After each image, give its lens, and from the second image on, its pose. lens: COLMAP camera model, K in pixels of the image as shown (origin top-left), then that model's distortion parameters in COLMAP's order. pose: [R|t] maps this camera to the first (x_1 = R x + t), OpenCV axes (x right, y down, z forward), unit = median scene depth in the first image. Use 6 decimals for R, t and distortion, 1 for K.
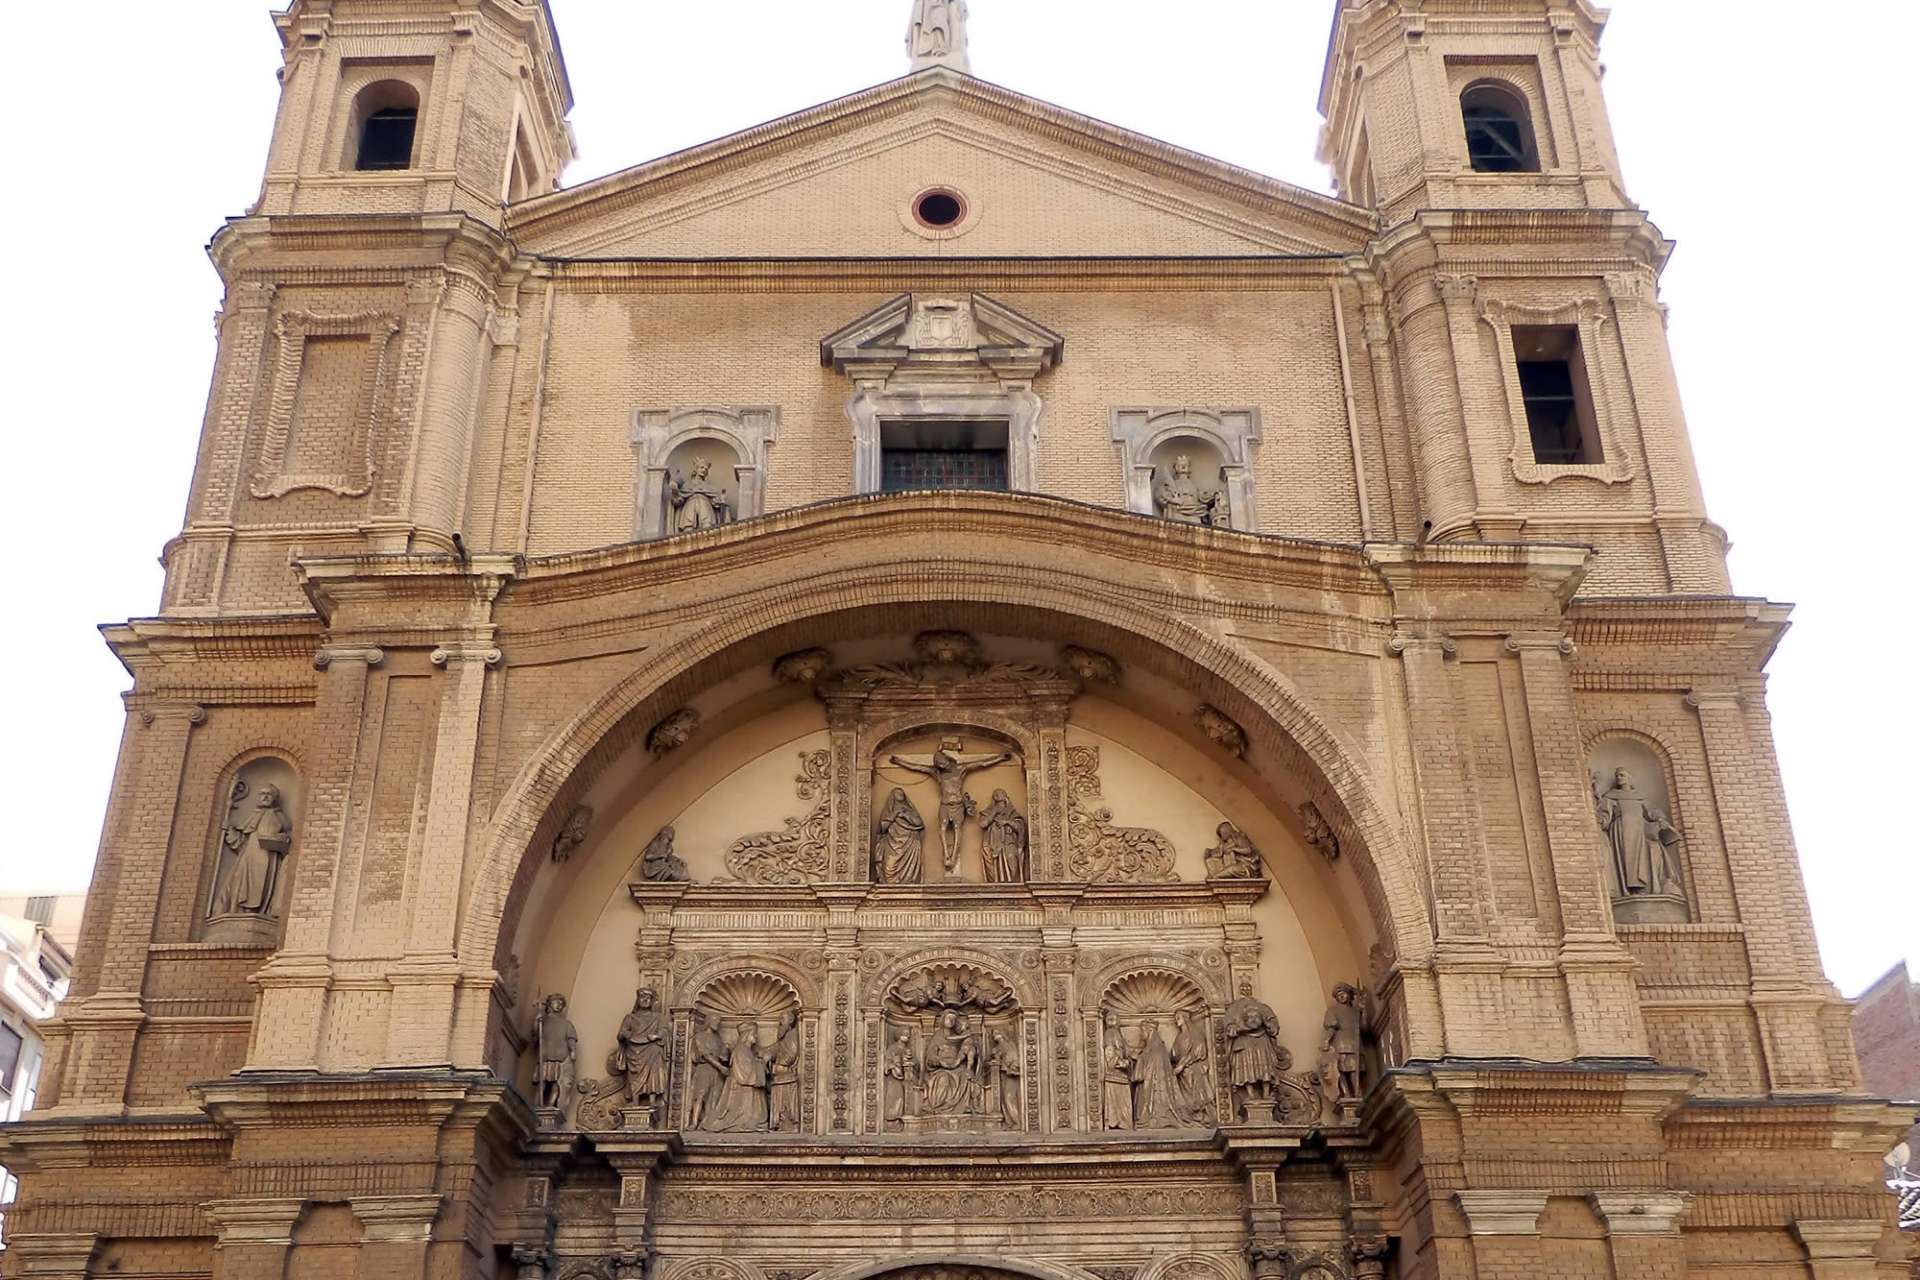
lens RADIAL K [[1837.4, 0, 959.8], [0, 1837.4, 870.0], [0, 0, 1]] dist [-0.003646, 0.000000]
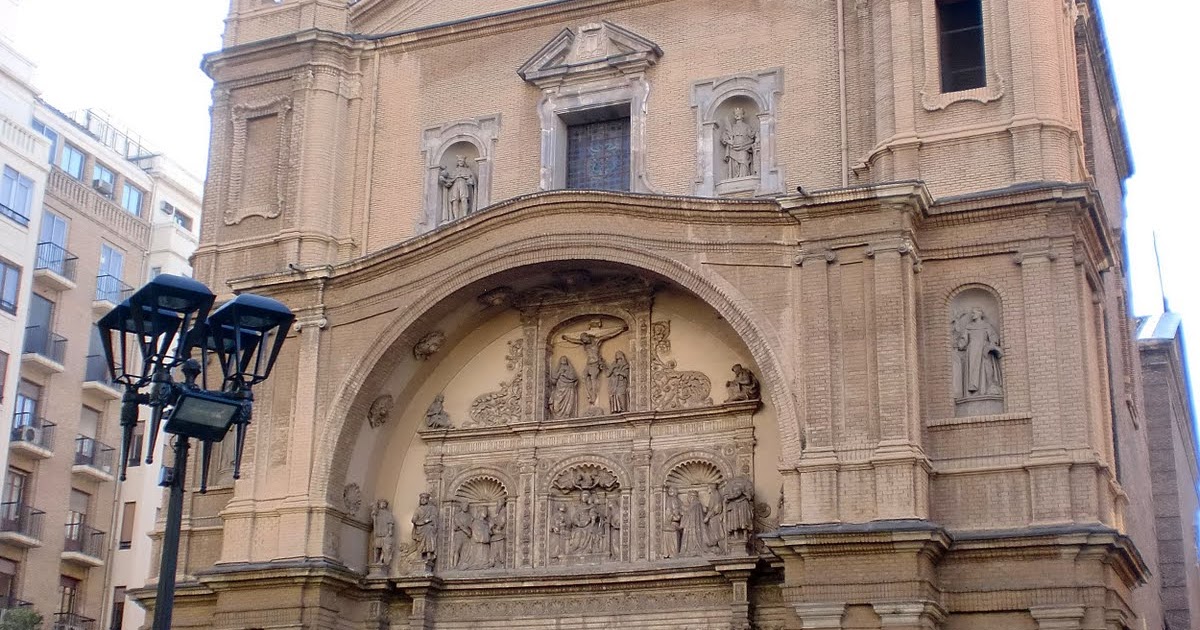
lens RADIAL K [[1588.6, 0, 597.4], [0, 1588.6, 338.2], [0, 0, 1]] dist [0.011459, 0.000000]
pose [[0.923817, -0.096333, -0.370516, 0.578172], [0.142103, 0.984967, 0.098222, -0.213914], [0.355483, -0.143391, 0.923618, -0.372513]]
